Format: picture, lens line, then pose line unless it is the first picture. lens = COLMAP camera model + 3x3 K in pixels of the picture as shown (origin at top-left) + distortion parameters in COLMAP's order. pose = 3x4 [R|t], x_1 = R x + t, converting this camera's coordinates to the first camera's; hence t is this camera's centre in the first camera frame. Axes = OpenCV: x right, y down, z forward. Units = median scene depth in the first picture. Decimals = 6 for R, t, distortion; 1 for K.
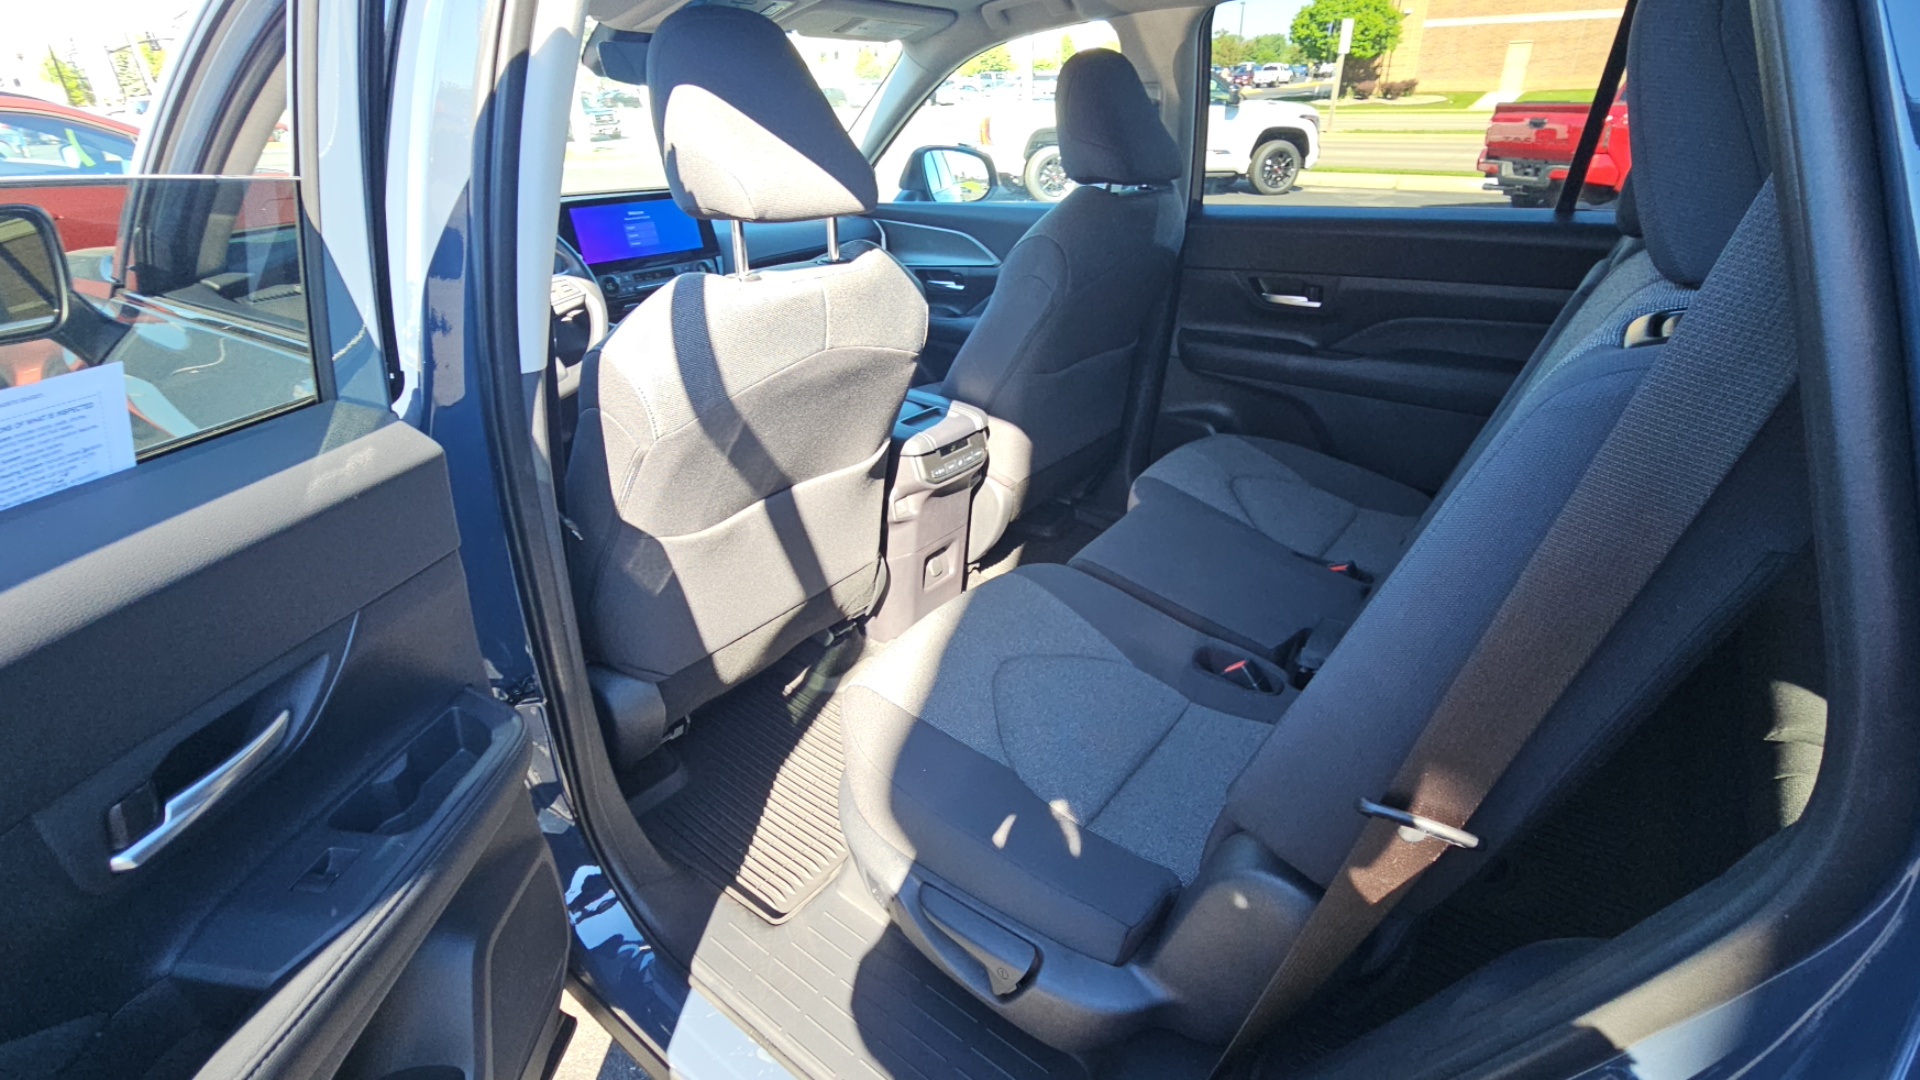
lens RADIAL K [[863.4, 0, 977.7], [0, 863.4, 549.8], [0, 0, 1]] dist [0.011266, -0.008194]
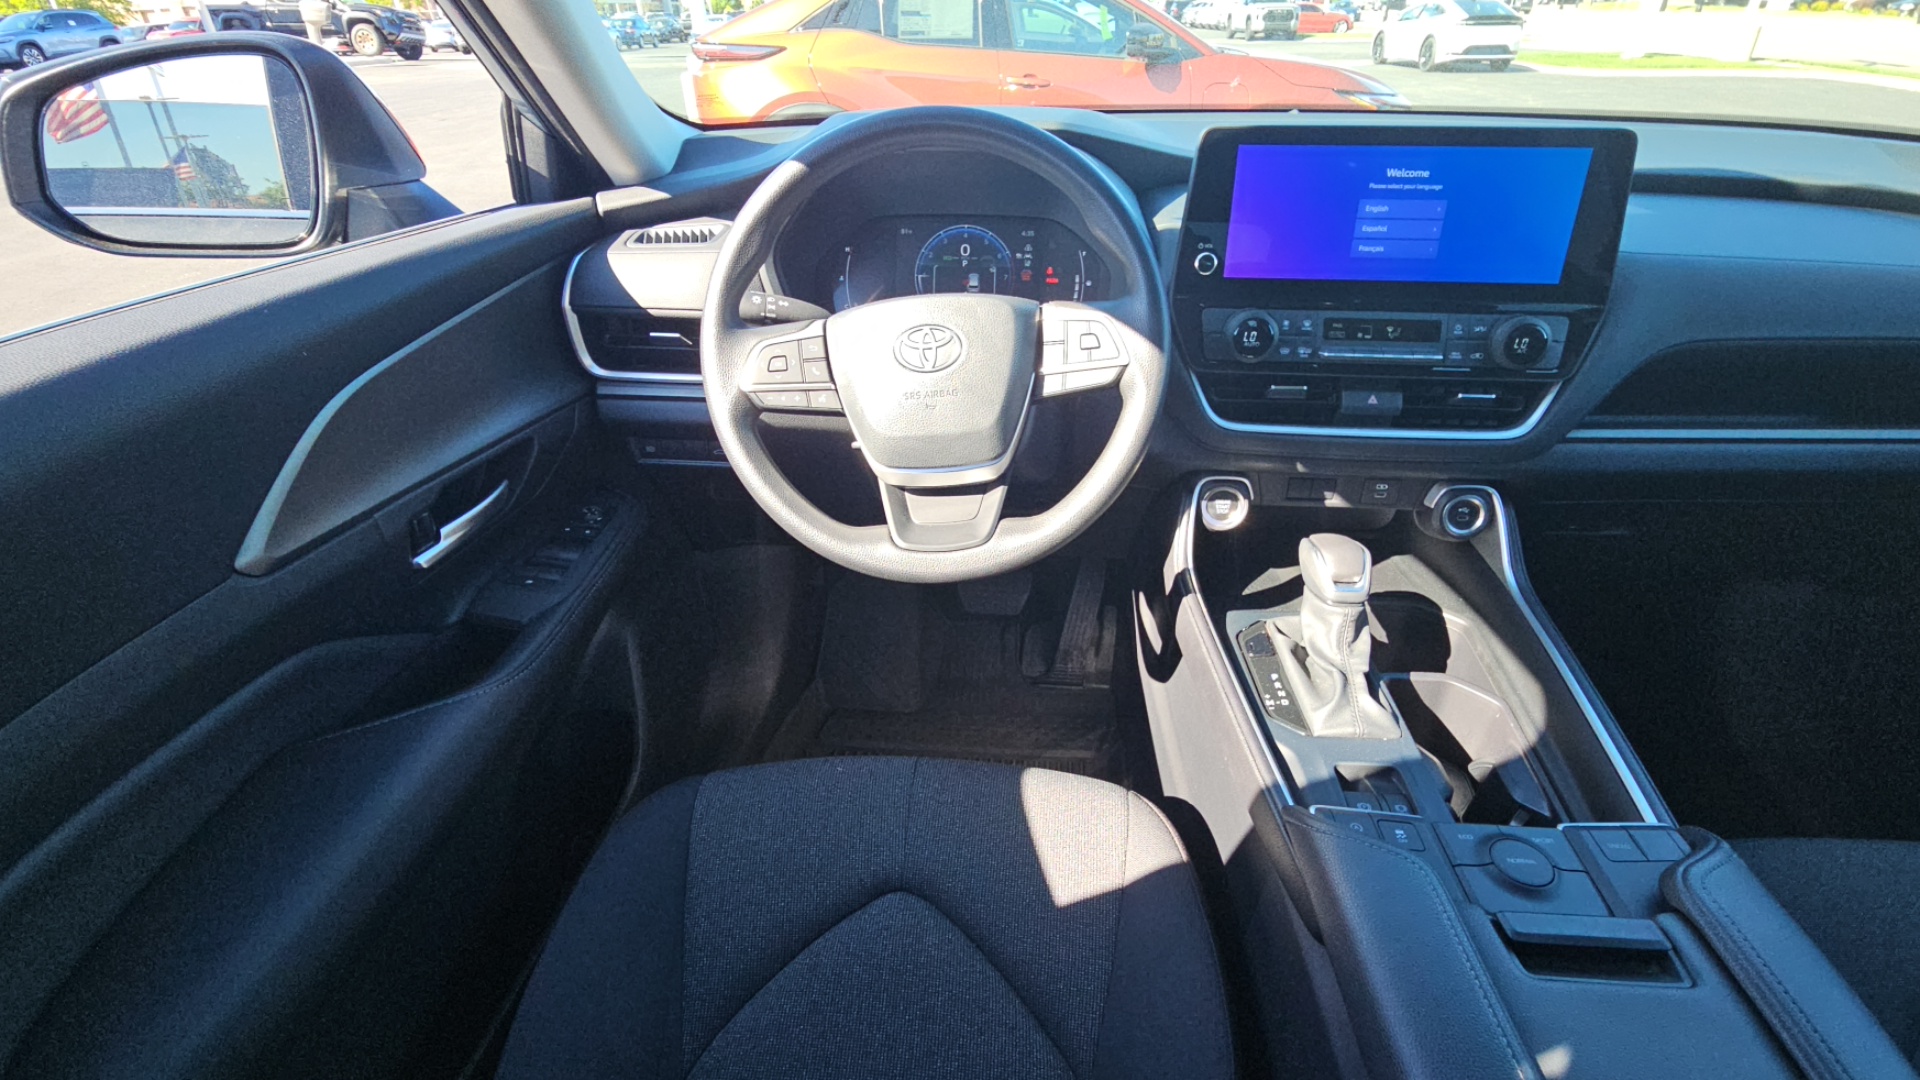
lens RADIAL K [[863.4, 0, 974.5], [0, 863.4, 545.3], [0, 0, 1]] dist [0.011266, -0.008194]
pose [[0.554807, 0.450297, -0.699587, -0.118209], [-0.388157, 0.883842, 0.261068, -0.205286], [0.735883, 0.126707, 0.665148, 0.475062]]
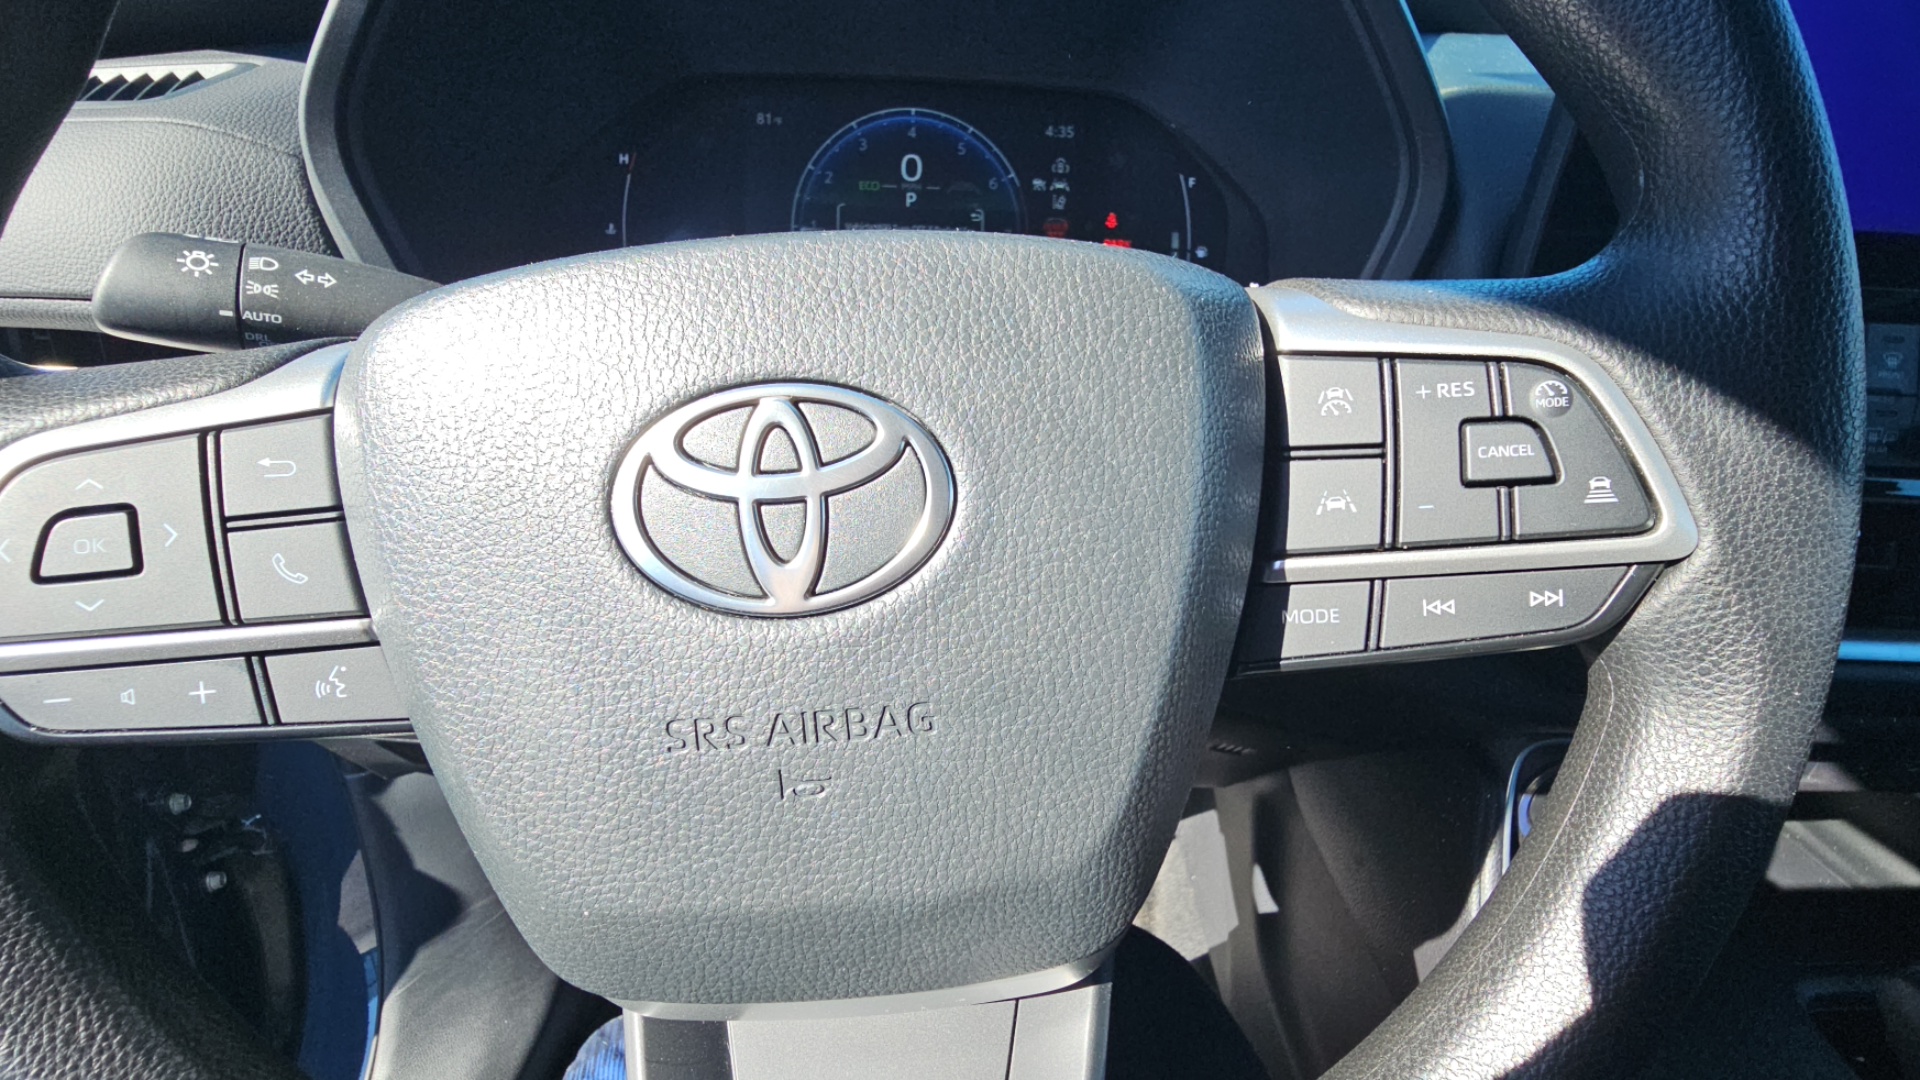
lens RADIAL K [[863.4, 0, 970.7], [0, 863.4, 554.6], [0, 0, 1]] dist [0.011266, -0.008194]
pose [[0.617051, 0.448099, -0.646881, -0.301875], [-0.400210, 0.886487, 0.232321, -0.197367], [0.677554, 0.115534, 0.726341, 0.607450]]
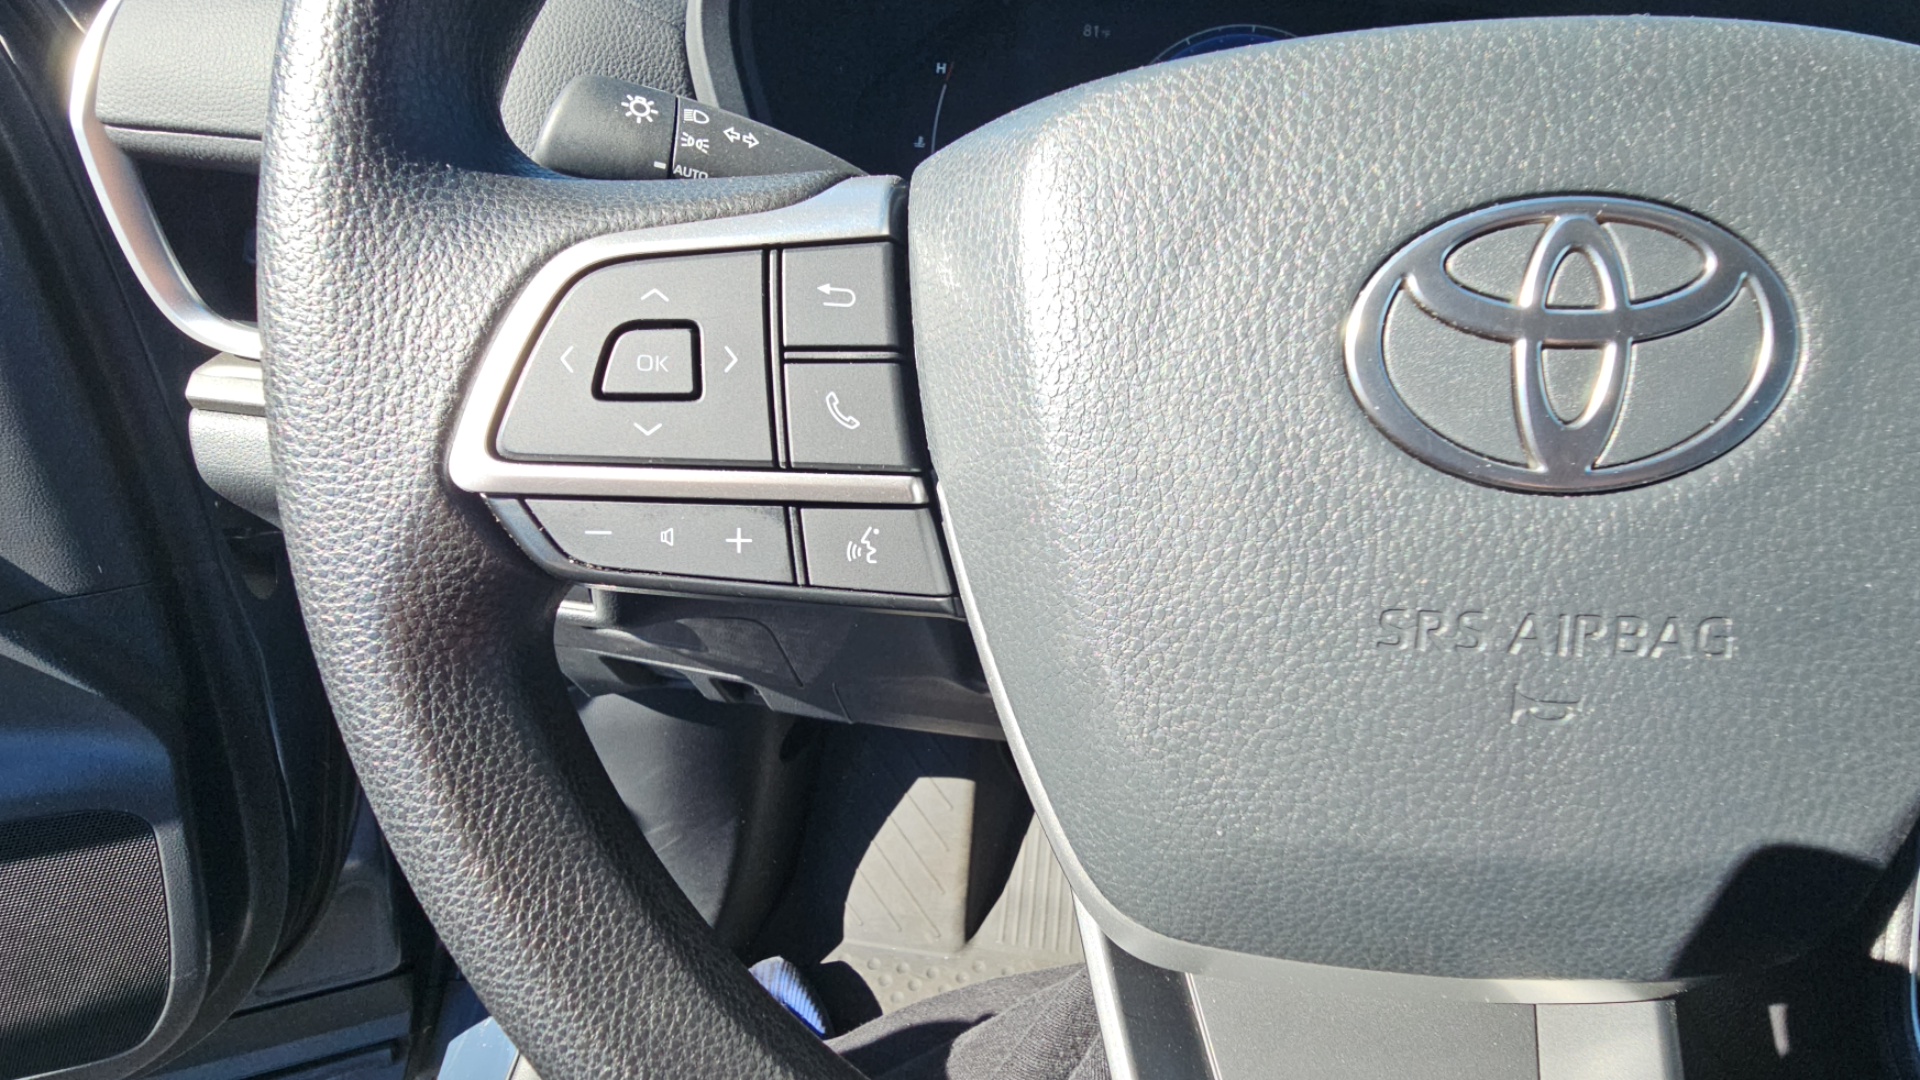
lens RADIAL K [[863.4, 0, 973.1], [0, 863.4, 547.9], [0, 0, 1]] dist [0.011266, -0.008194]
pose [[0.512243, 0.502054, -0.696813, -0.325774], [-0.452872, 0.847275, 0.277546, -0.173154], [0.729735, 0.173396, 0.661377, 0.590181]]
